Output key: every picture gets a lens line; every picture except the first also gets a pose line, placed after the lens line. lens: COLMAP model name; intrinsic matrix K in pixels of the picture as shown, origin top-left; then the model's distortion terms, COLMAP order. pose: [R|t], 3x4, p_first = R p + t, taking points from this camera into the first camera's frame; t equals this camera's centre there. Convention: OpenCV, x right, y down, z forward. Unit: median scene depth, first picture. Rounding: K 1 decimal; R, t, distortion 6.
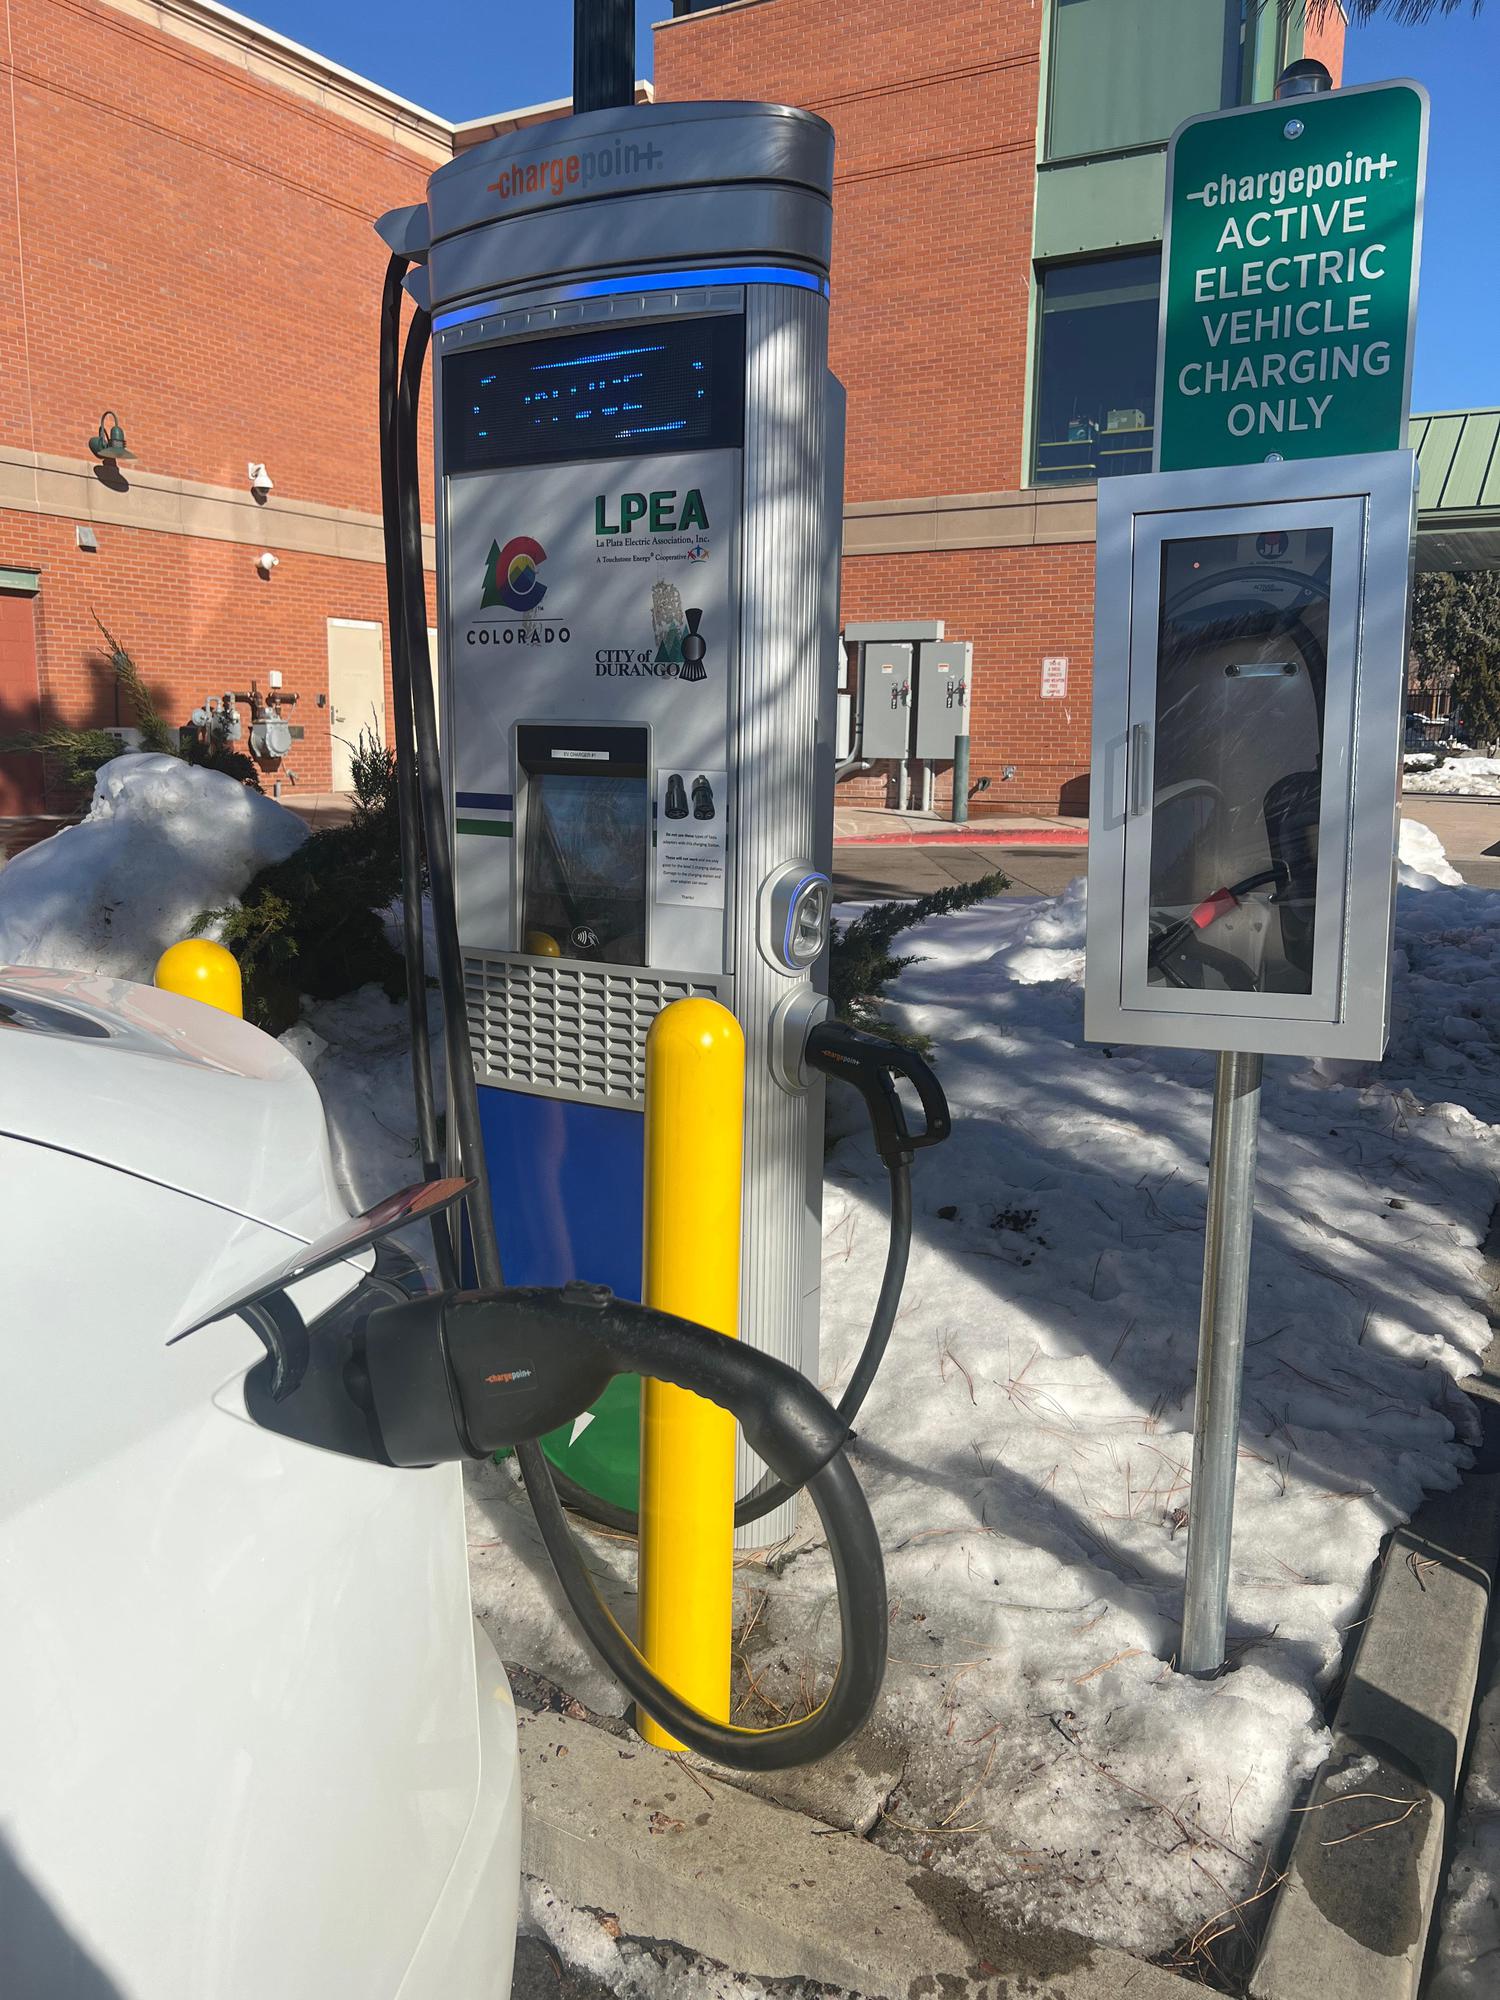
lens RADIAL K [[1545.6, 0, 750.0], [0, 1545.6, 1000.0], [0, 0, 1]] dist [0.053992, -0.058153]
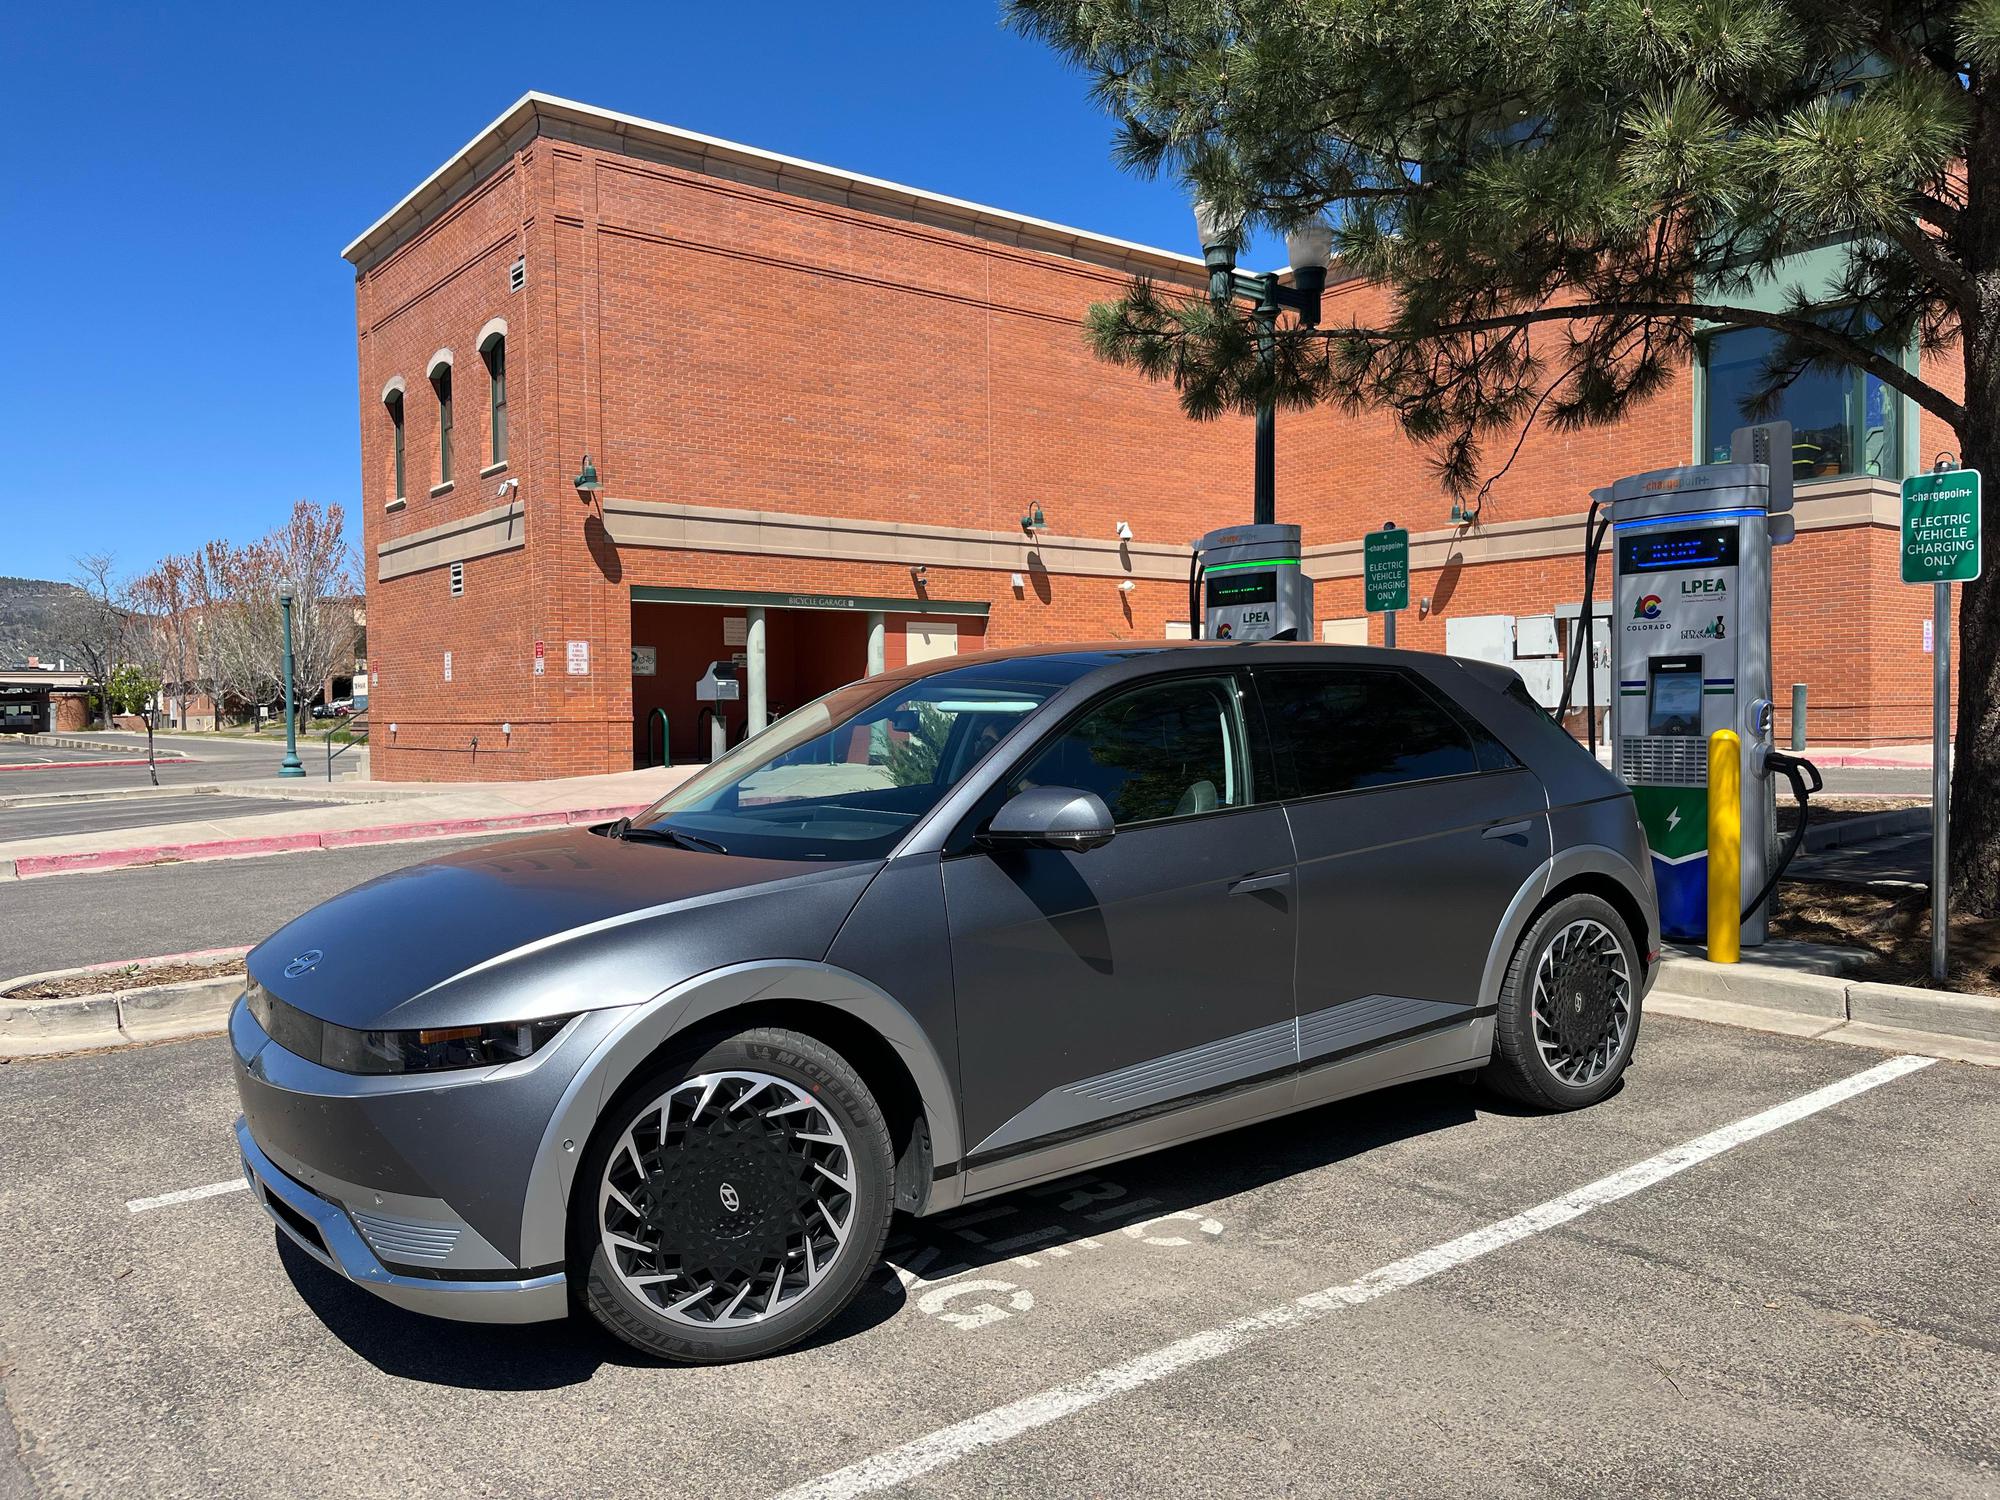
lens RADIAL K [[1512.1, 0, 982.5], [0, 1512.1, 759.0], [0, 0, 1]] dist [0.005711, -0.005581]
pose [[0.929290, -0.013914, -0.369090, 0.089081], [-0.037052, 0.990737, -0.130640, 0.072704], [0.367489, 0.135078, 0.920166, -0.348648]]
